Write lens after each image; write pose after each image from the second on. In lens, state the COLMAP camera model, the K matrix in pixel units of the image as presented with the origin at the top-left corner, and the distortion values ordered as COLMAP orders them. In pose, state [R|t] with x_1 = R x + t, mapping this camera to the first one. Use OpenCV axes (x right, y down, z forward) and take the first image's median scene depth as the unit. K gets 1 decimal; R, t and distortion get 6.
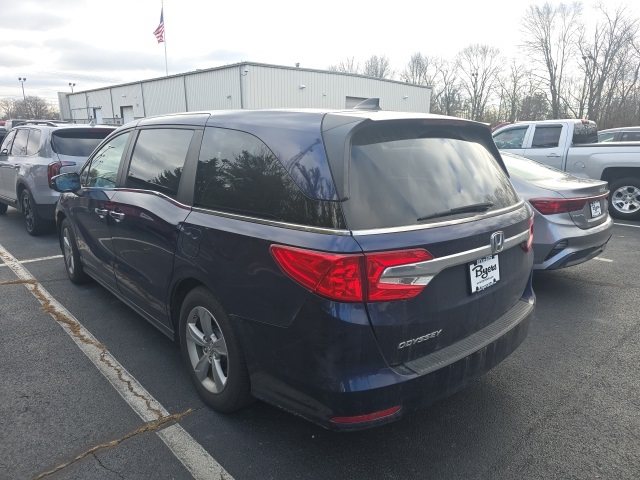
lens RADIAL K [[422.6, 0, 325.6], [0, 422.6, 236.6], [0, 0, 1]] dist [0.042732, -0.031083]
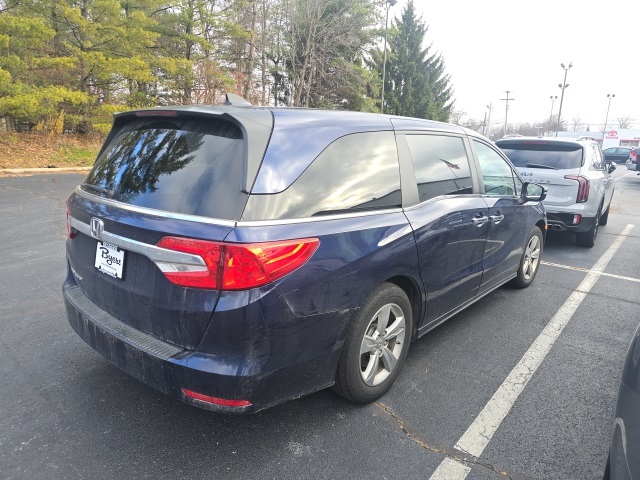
lens RADIAL K [[431.5, 0, 320.0], [0, 431.5, 240.0], [0, 0, 1]] dist [0.000499, -0.000663]
pose [[0.123313, 0.216815, -0.968393, 1.415453], [-0.255686, 0.949836, 0.180102, -0.272483], [0.958863, 0.225395, 0.172564, 1.282264]]
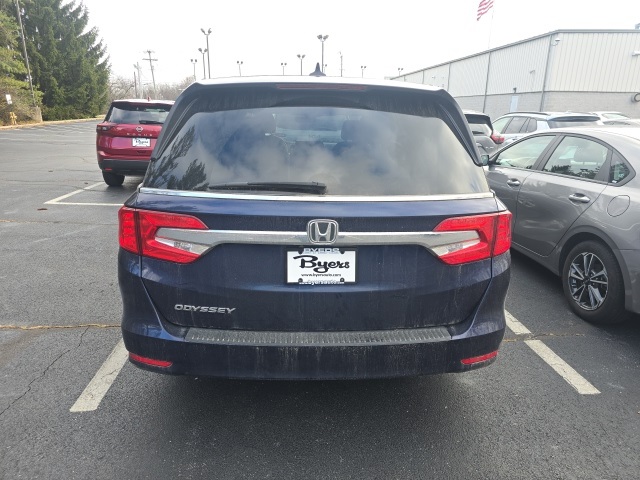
lens RADIAL K [[422.6, 0, 325.6], [0, 422.6, 236.6], [0, 0, 1]] dist [0.042732, -0.031083]
pose [[0.772675, 0.183944, -0.607567, 0.872428], [-0.157257, 0.982729, 0.097534, -0.056449], [0.615015, 0.020182, 0.788257, 0.337373]]
